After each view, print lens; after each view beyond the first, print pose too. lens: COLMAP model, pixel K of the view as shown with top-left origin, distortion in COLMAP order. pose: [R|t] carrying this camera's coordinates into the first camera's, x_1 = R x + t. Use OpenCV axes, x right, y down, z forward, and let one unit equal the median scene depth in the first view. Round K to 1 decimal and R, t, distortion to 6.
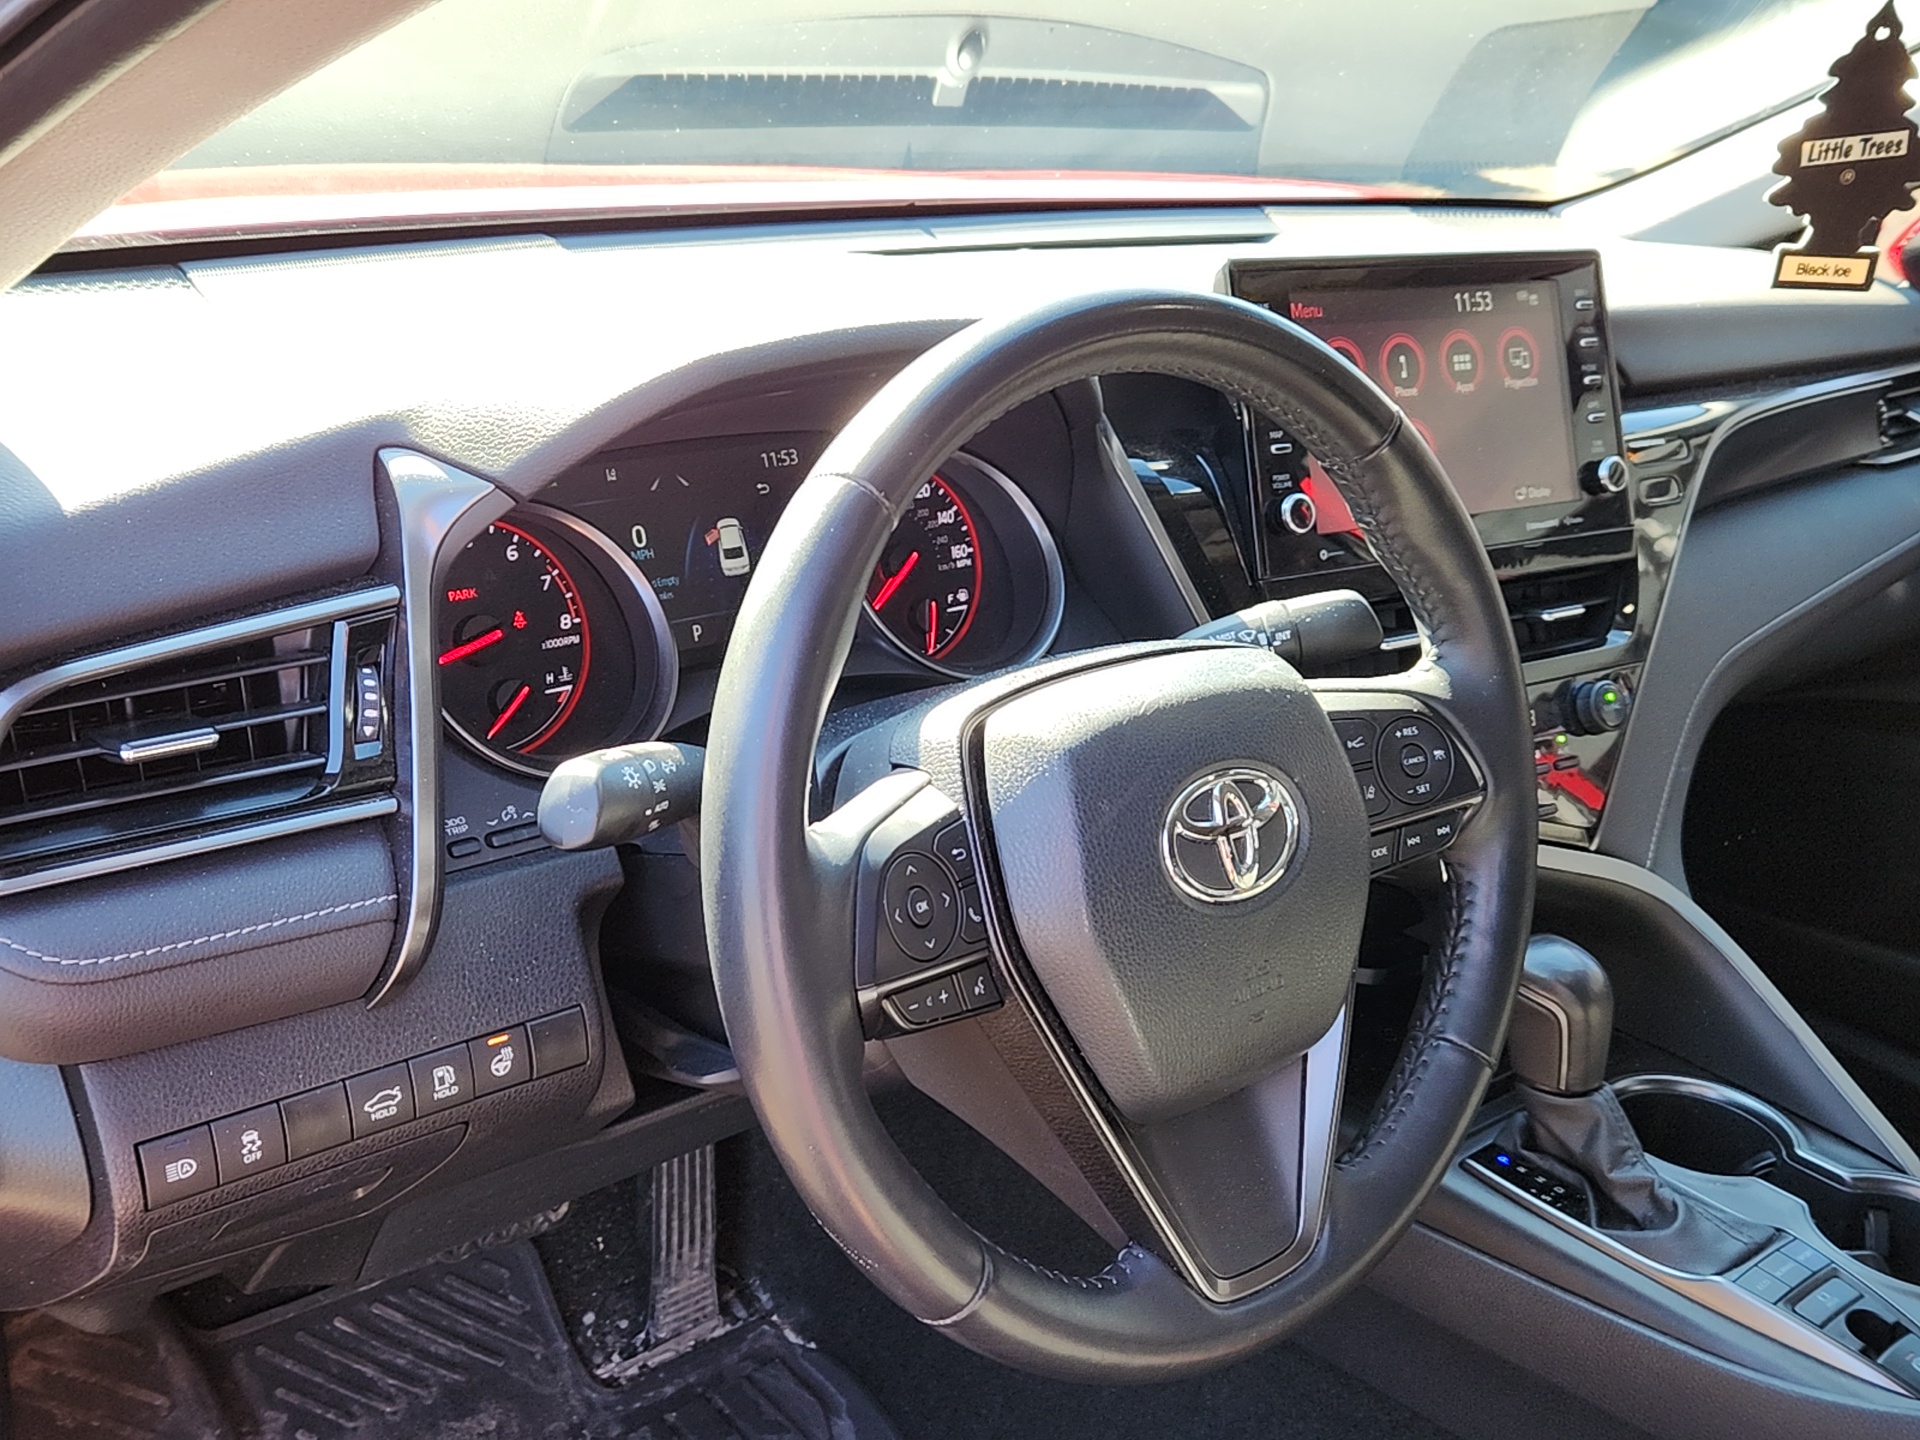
lens RADIAL K [[1730.6, 0, 955.6], [0, 1730.6, 742.5], [0, 0, 1]] dist [0.090743, -0.012216]
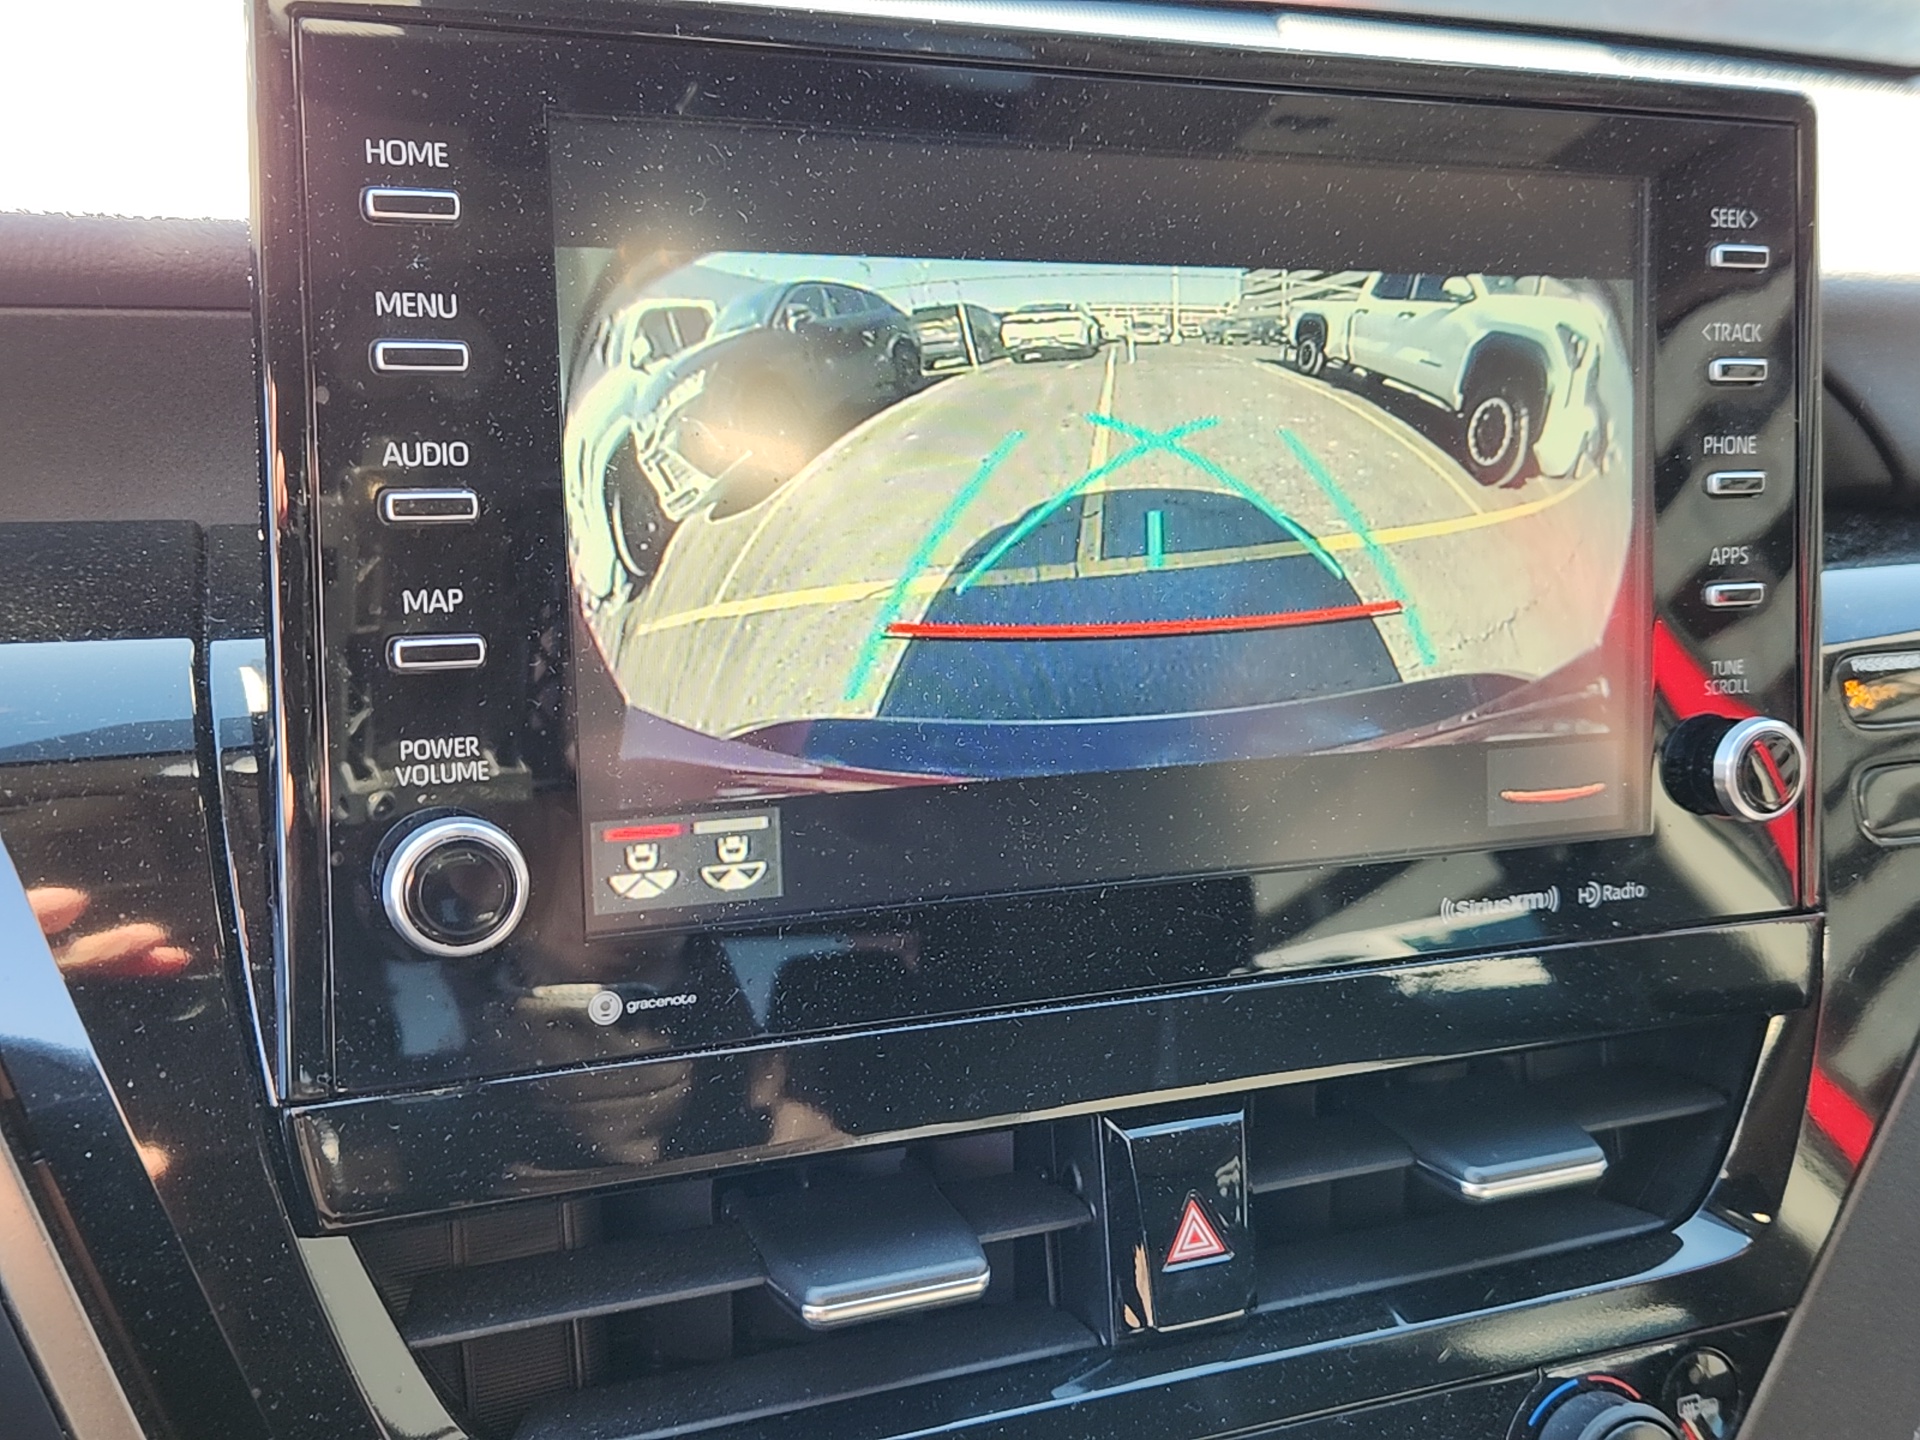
lens RADIAL K [[1778.9, 0, 963.2], [0, 1778.9, 747.5], [0, 0, 1]] dist [0.065793, -0.056383]
pose [[0.976232, 0.128721, -0.174360, 0.314377], [-0.120254, 0.991028, 0.058329, -0.174544], [0.180304, -0.035975, 0.982953, 0.697429]]
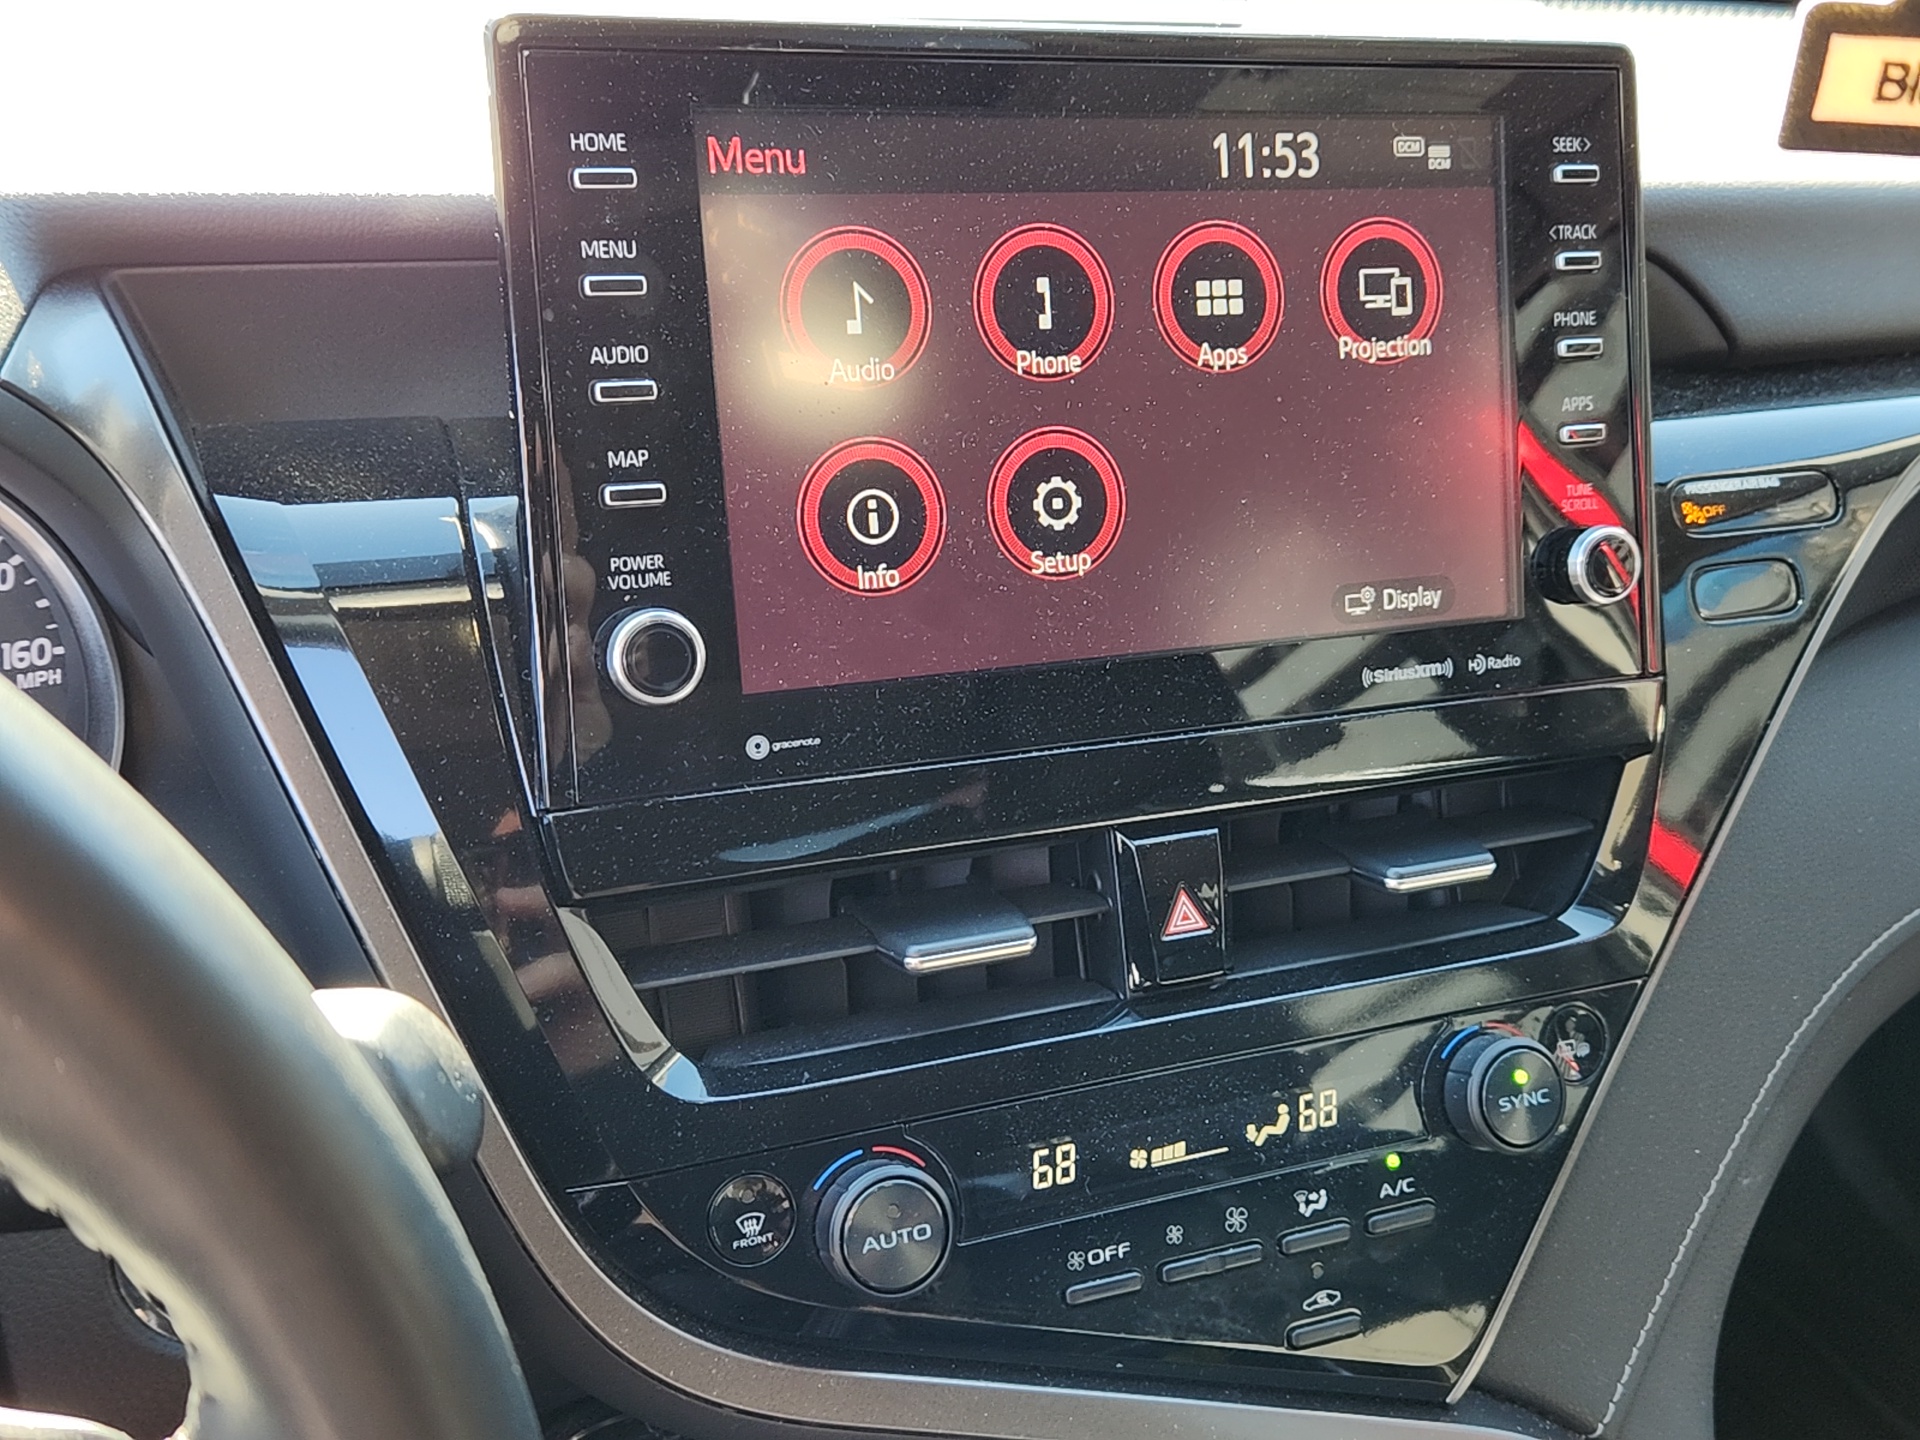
lens RADIAL K [[1786.6, 0, 964.3], [0, 1786.6, 729.1], [0, 0, 1]] dist [0.066680, -0.029544]
pose [[0.979733, 0.092450, -0.177697, 0.331735], [-0.079873, 0.993851, 0.076690, -0.147106], [0.183694, -0.060943, 0.981092, 0.574296]]
